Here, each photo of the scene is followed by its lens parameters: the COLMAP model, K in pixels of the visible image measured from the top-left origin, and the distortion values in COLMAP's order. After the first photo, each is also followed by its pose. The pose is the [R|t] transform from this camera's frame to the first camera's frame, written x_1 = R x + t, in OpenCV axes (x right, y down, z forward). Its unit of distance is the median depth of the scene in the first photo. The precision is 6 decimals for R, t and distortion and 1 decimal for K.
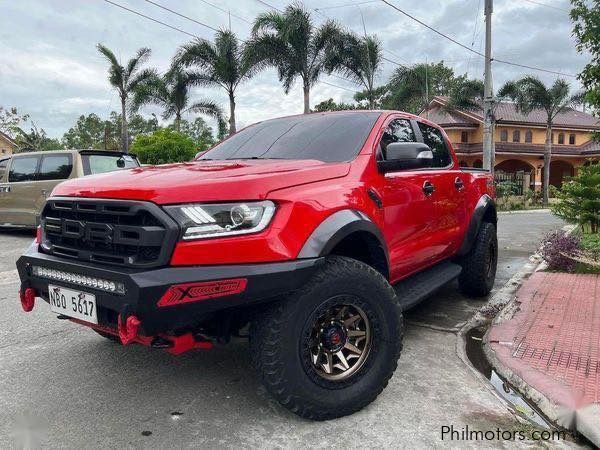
lens RADIAL K [[460.5, 0, 300.0], [0, 460.5, 225.0], [0, 0, 1]] dist [0.009623, -0.000793]
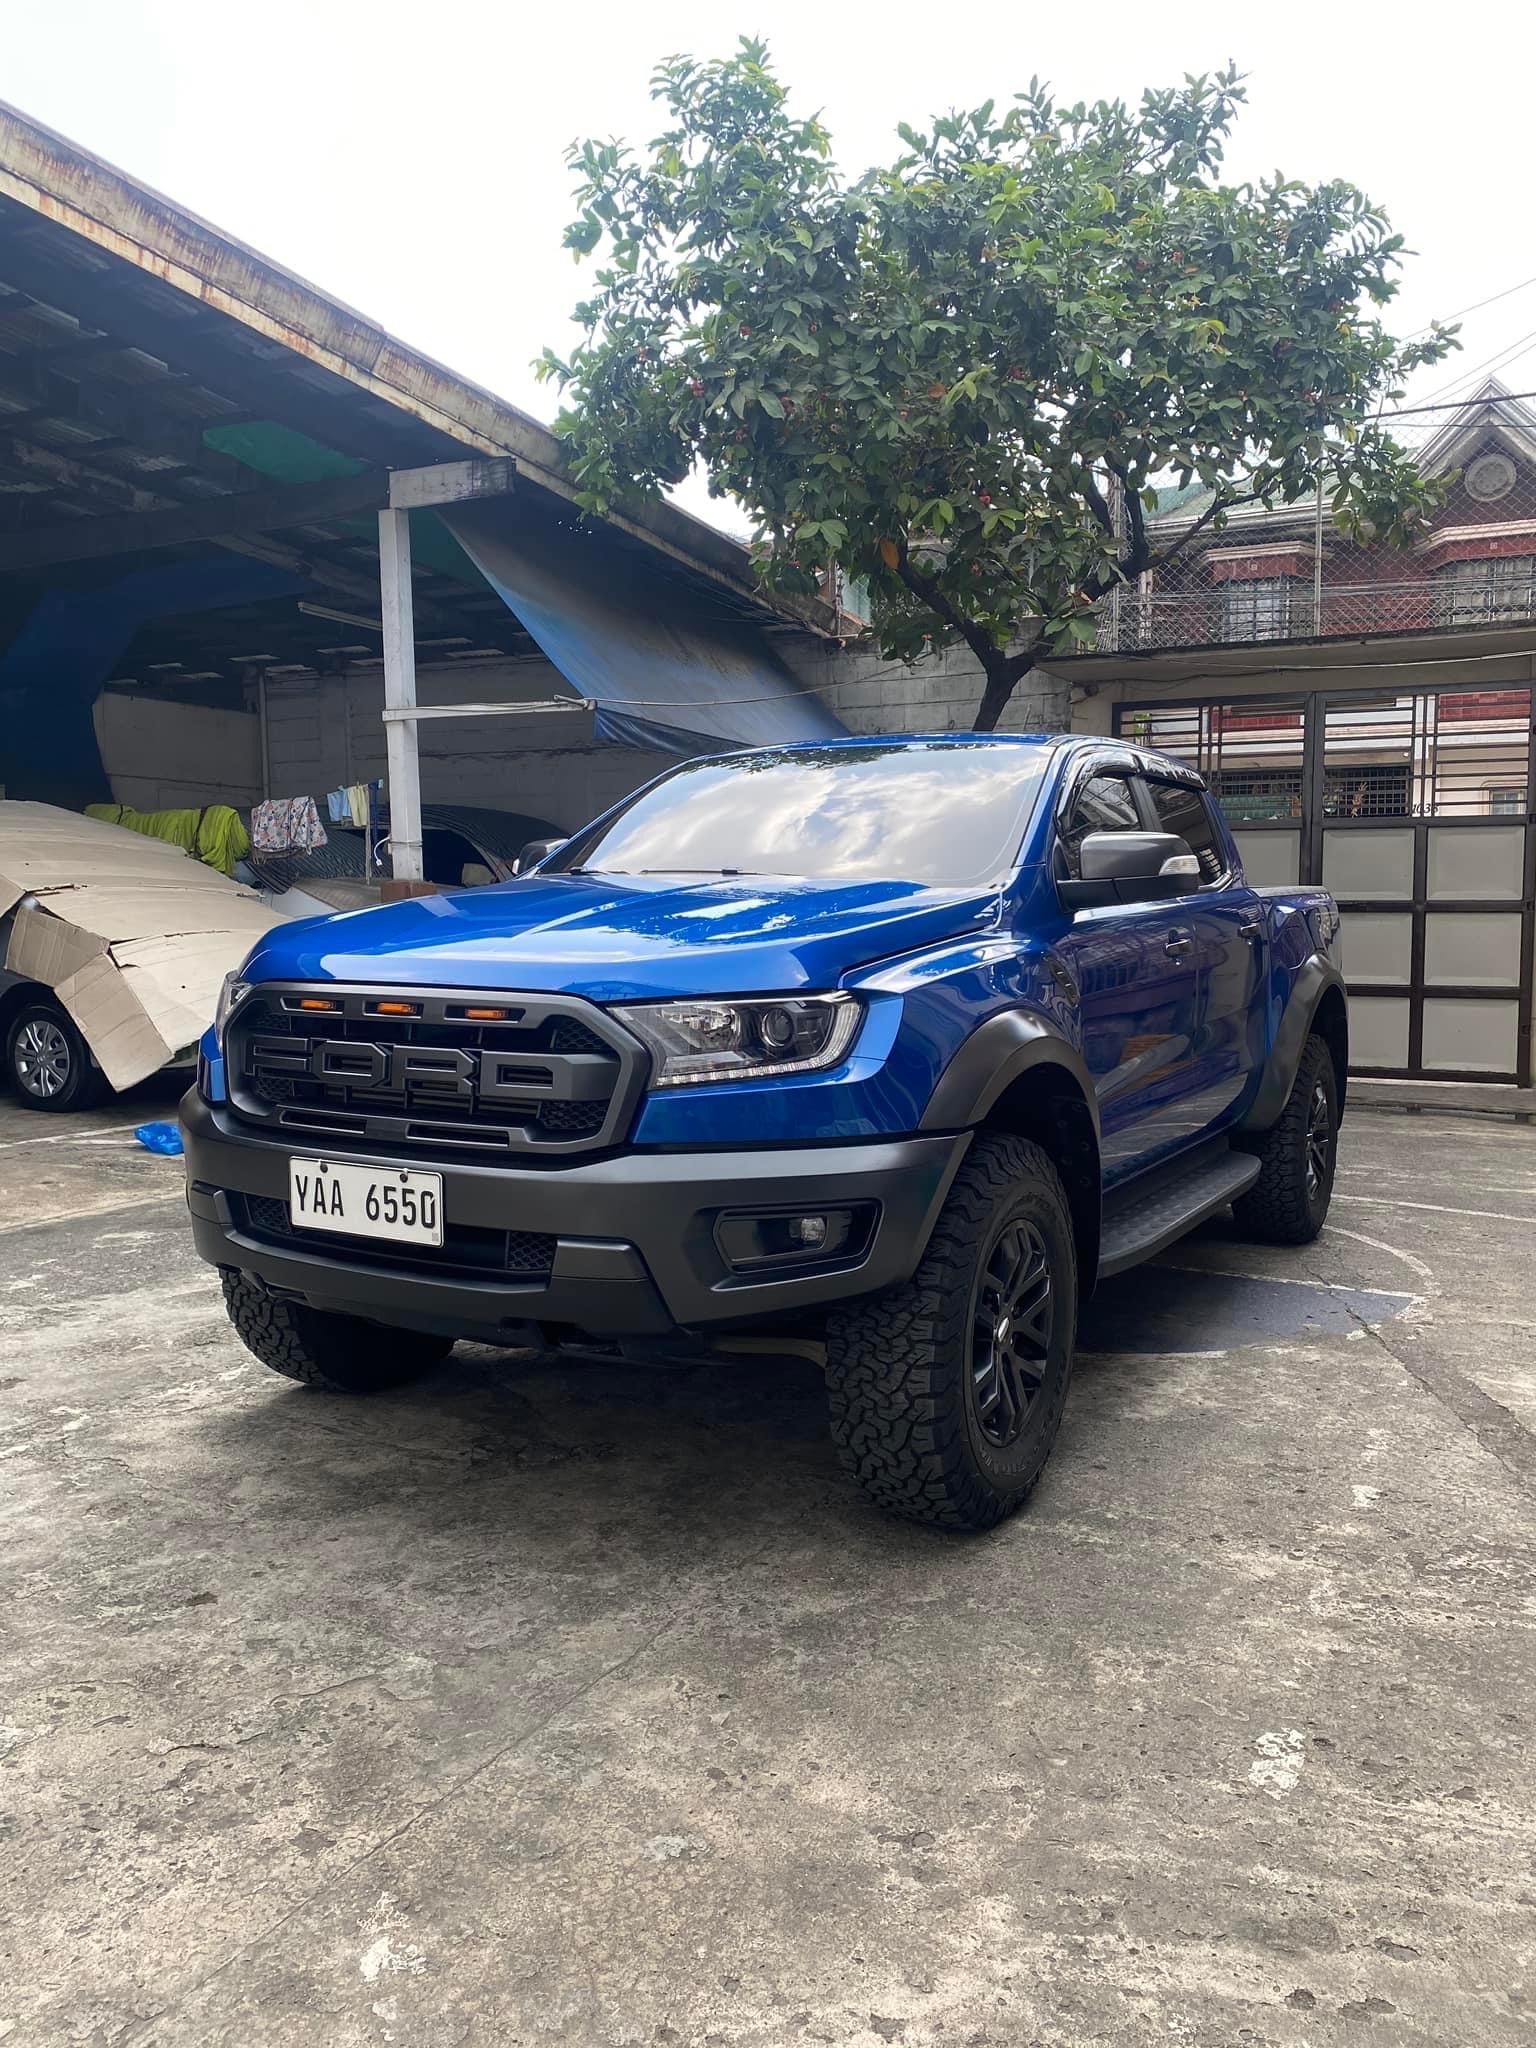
lens RADIAL K [[1571.9, 0, 768.0], [0, 1571.9, 1024.0], [0, 0, 1]] dist [0.009623, -0.000793]
pose [[0.998181, -0.009140, 0.059588, -0.223408], [0.009958, 0.999860, -0.013452, -0.003829], [-0.059457, 0.014021, 0.998132, -0.441886]]
